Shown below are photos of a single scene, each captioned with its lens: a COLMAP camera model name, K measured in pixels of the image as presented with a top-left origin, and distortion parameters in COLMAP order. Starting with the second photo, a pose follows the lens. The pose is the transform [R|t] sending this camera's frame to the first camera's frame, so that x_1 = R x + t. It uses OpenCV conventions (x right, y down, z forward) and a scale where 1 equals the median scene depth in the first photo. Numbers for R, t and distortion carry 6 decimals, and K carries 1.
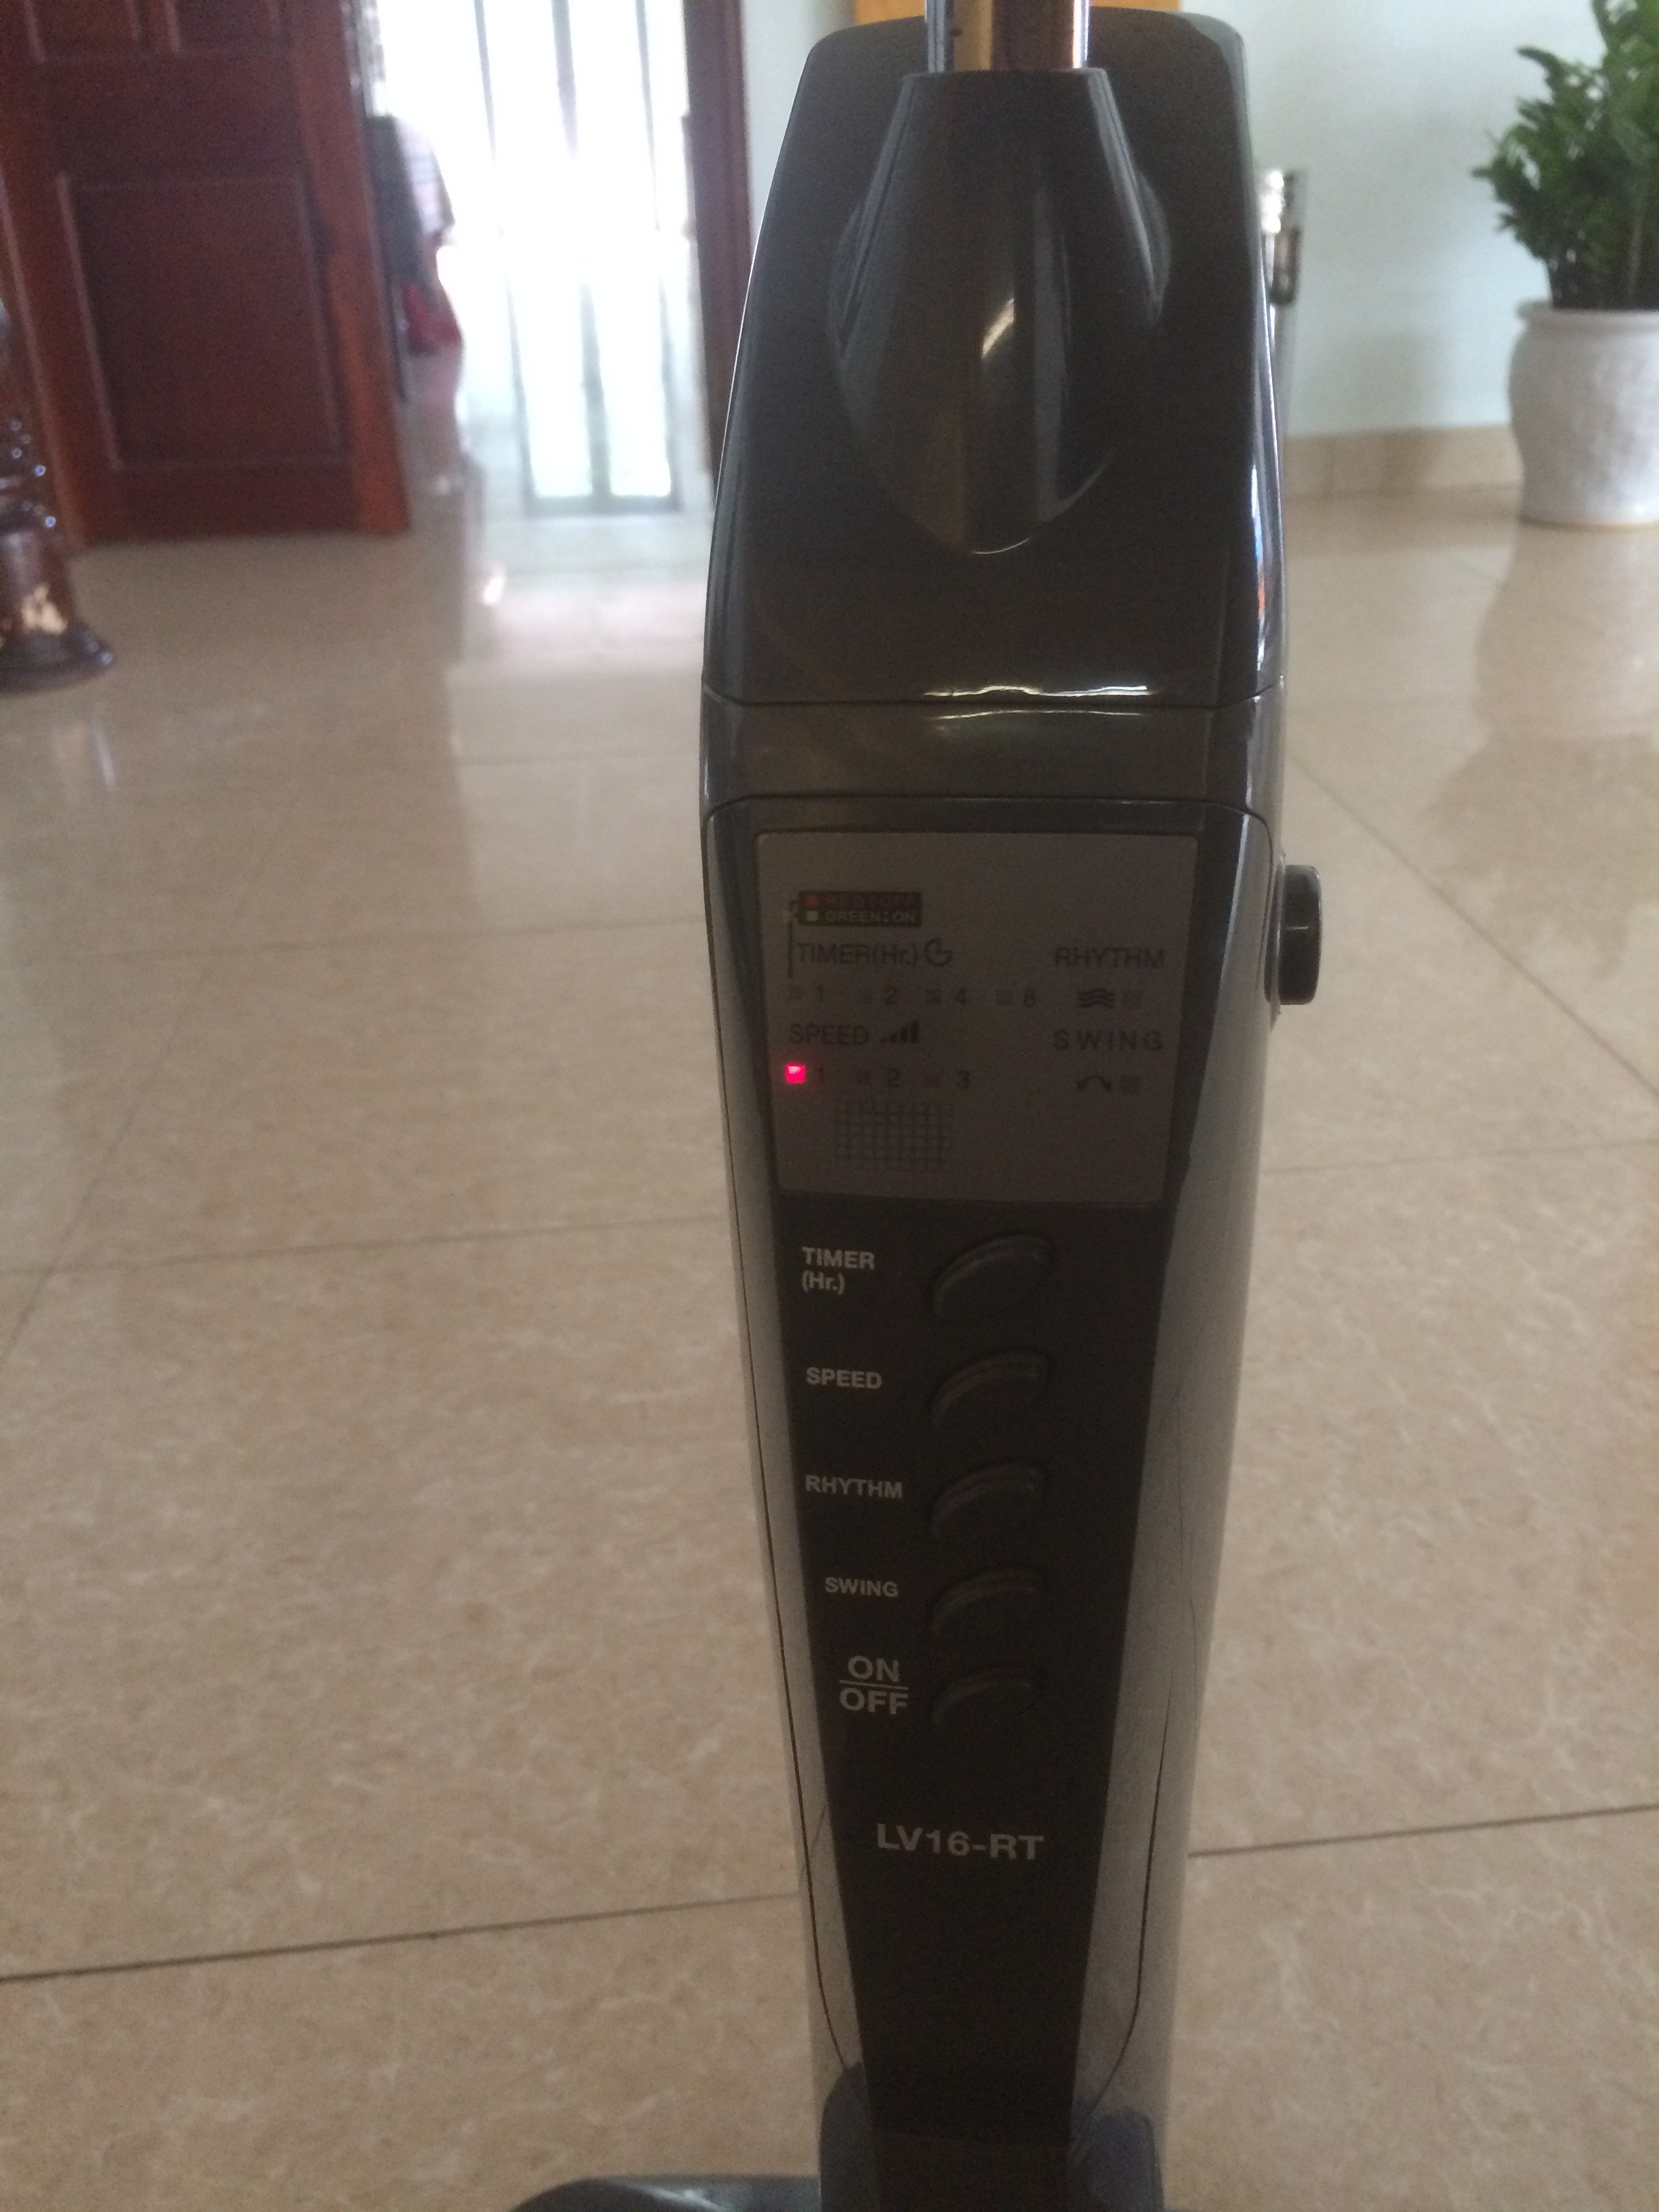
lens RADIAL K [[1848.5, 0, 829.5], [0, 1848.5, 1106.0], [0, 0, 1]] dist [0.061117, -0.099946]
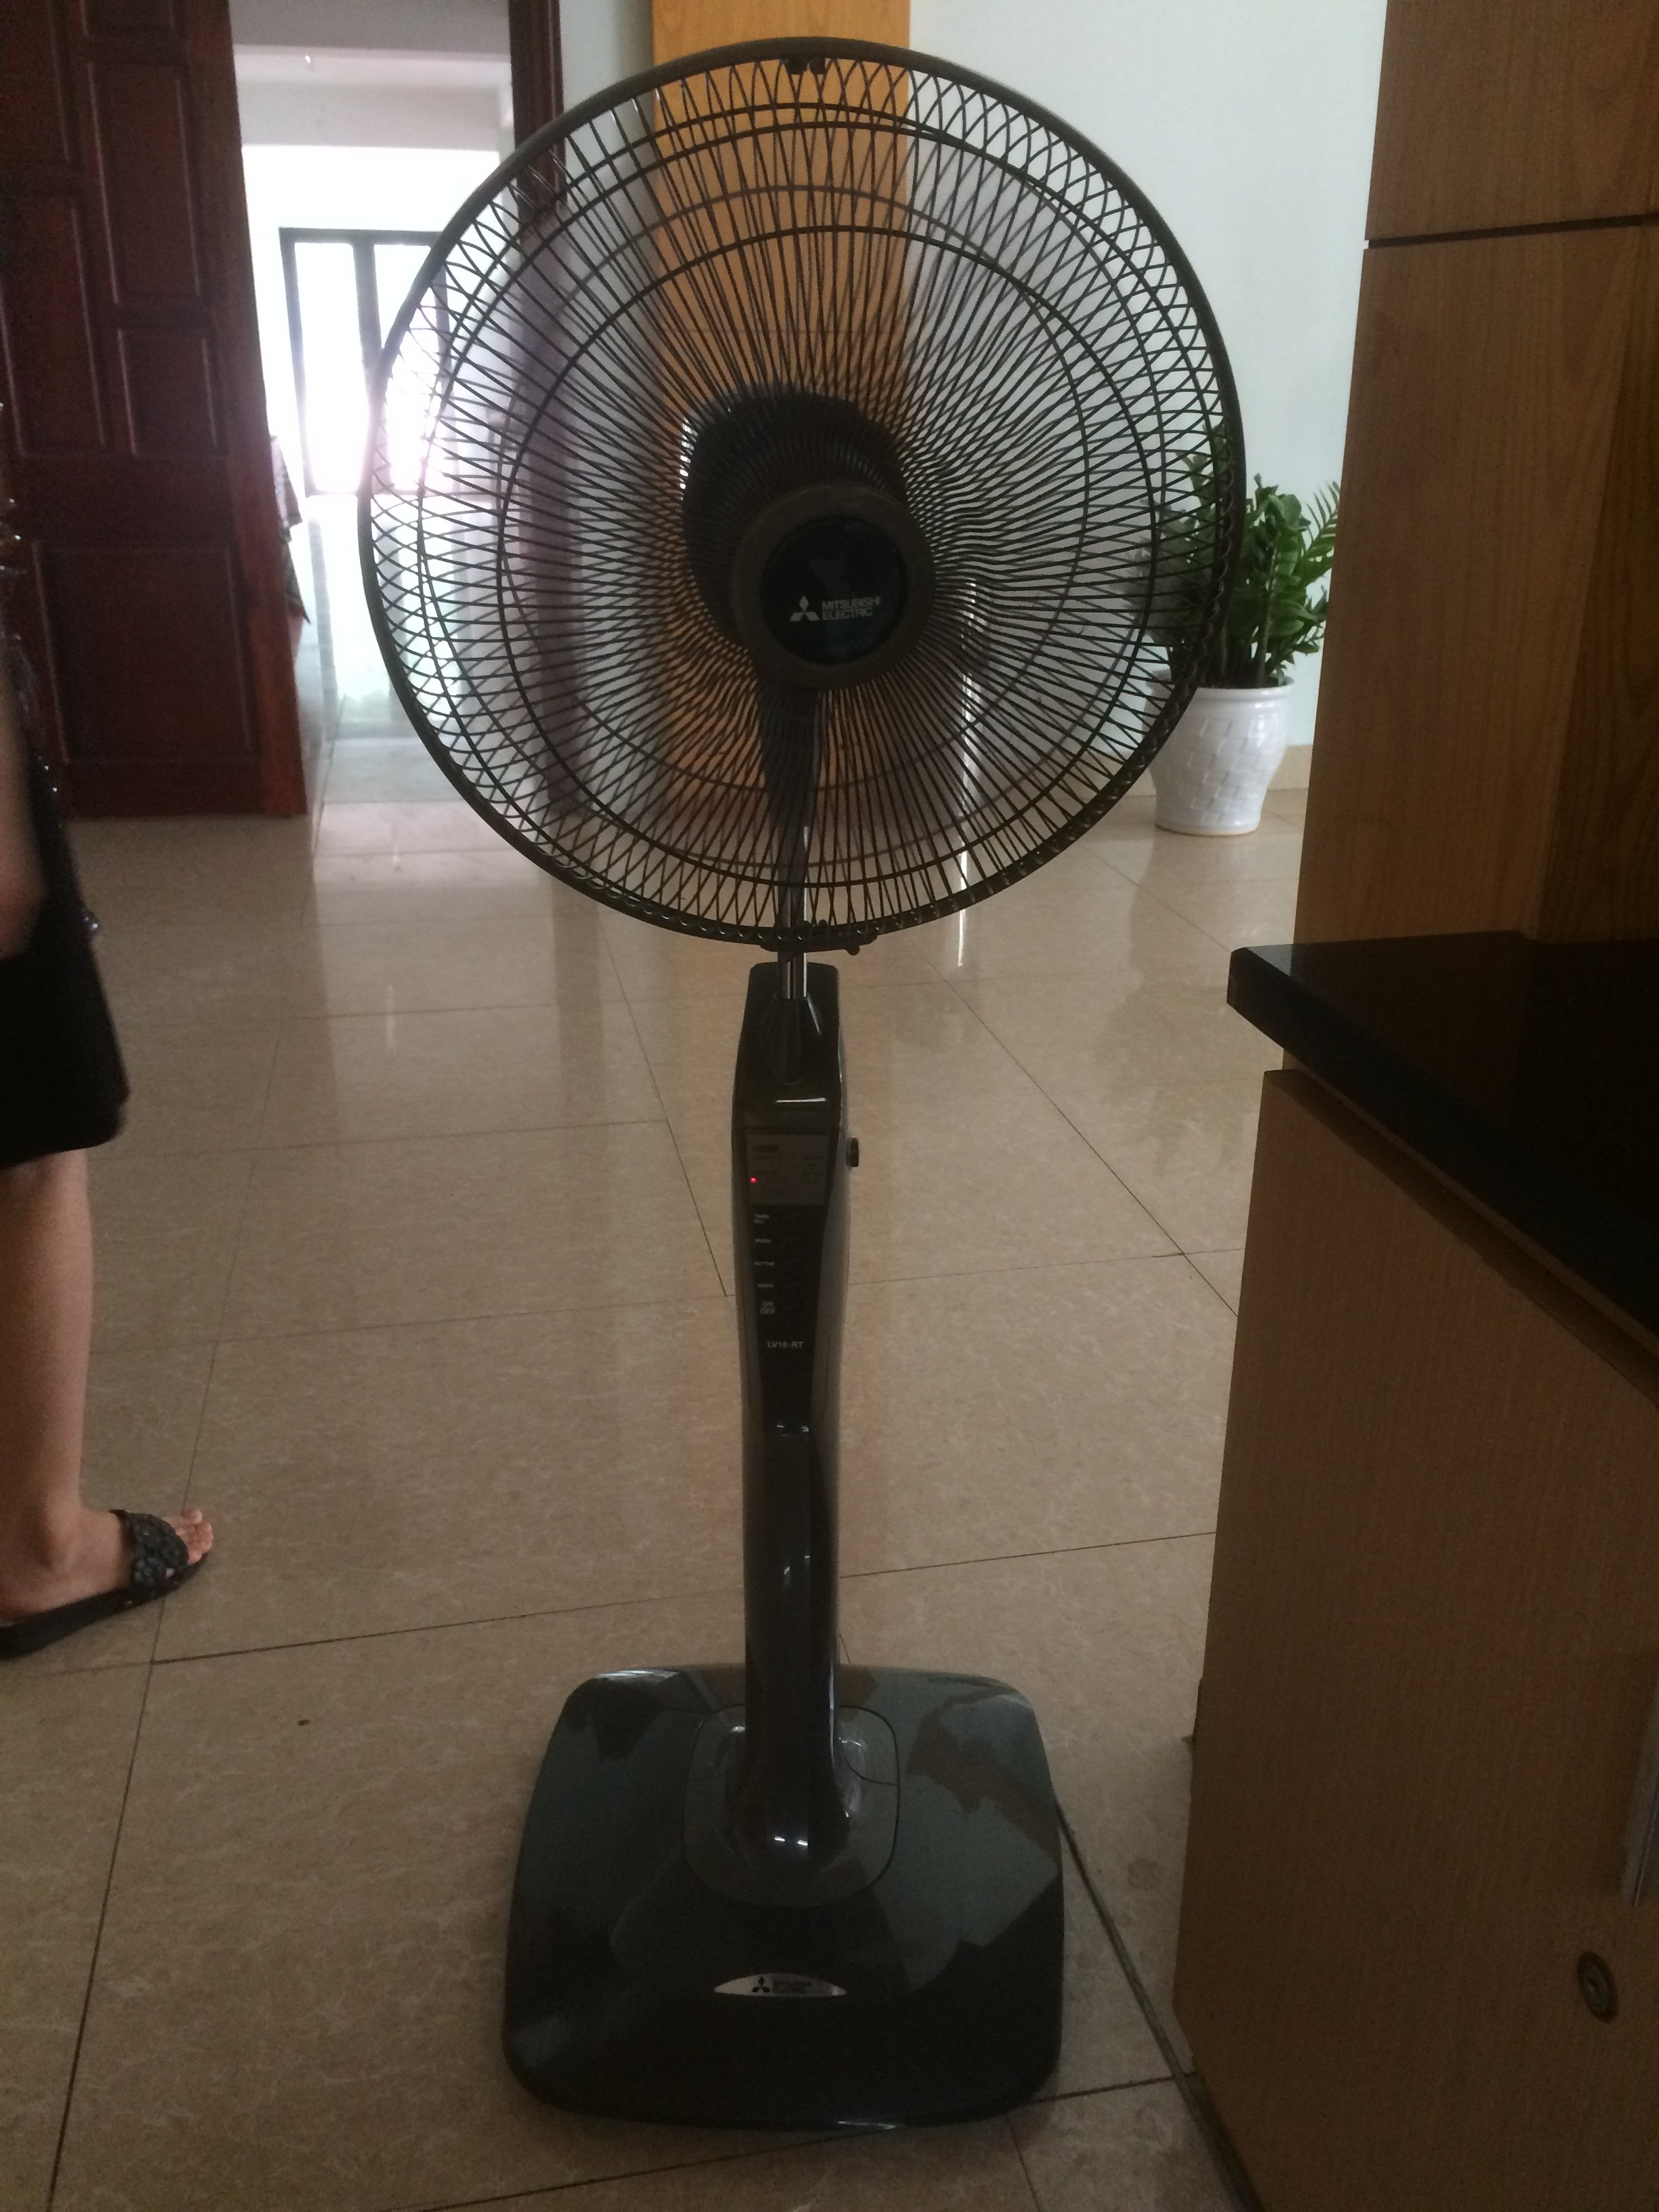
lens RADIAL K [[1861.0, 0, 882.5], [0, 1861.0, 1108.8], [0, 0, 1]] dist [0.070572, -0.110471]
pose [[0.988595, 0.000029, 0.150596, -0.100560], [0.015002, 0.995007, -0.098674, 0.068304], [-0.149847, 0.099808, 0.983659, -0.945505]]
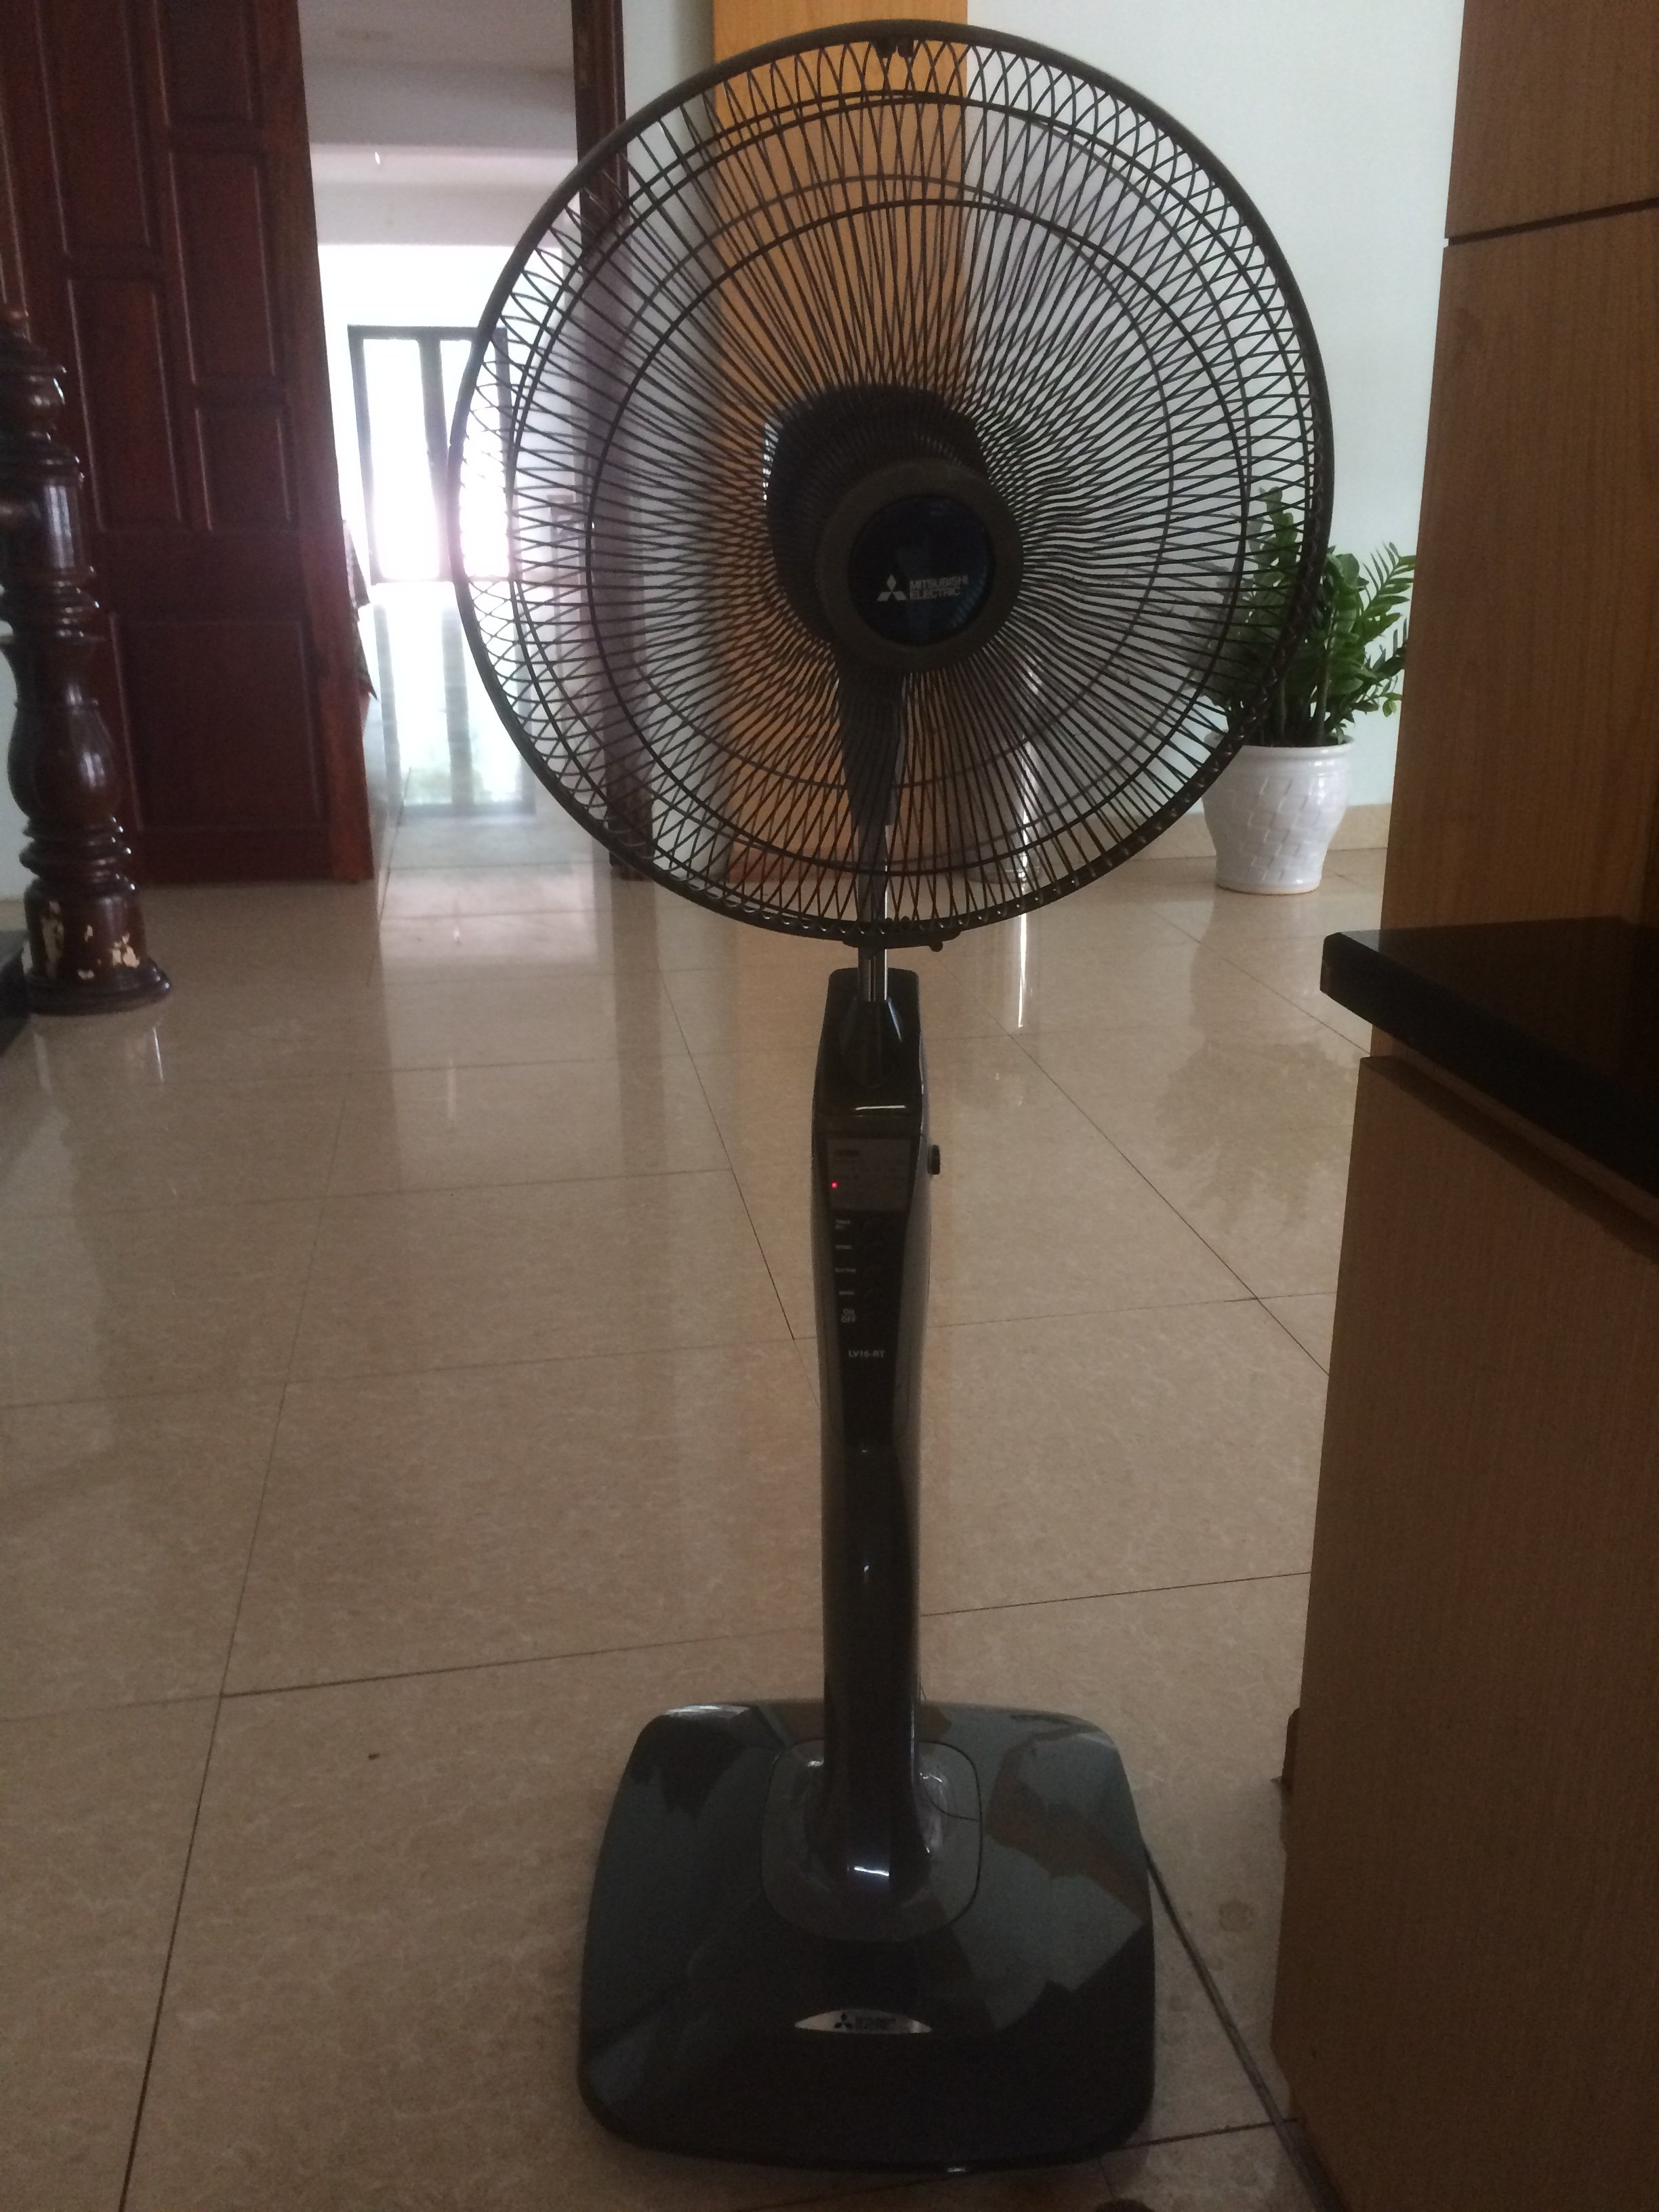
lens RADIAL K [[1861.0, 0, 882.5], [0, 1861.0, 1108.8], [0, 0, 1]] dist [0.070572, -0.110471]
pose [[0.992494, 0.001750, 0.122284, -0.116051], [0.015813, 0.989667, -0.142507, 0.114542], [-0.121269, 0.143371, 0.982211, -0.922747]]
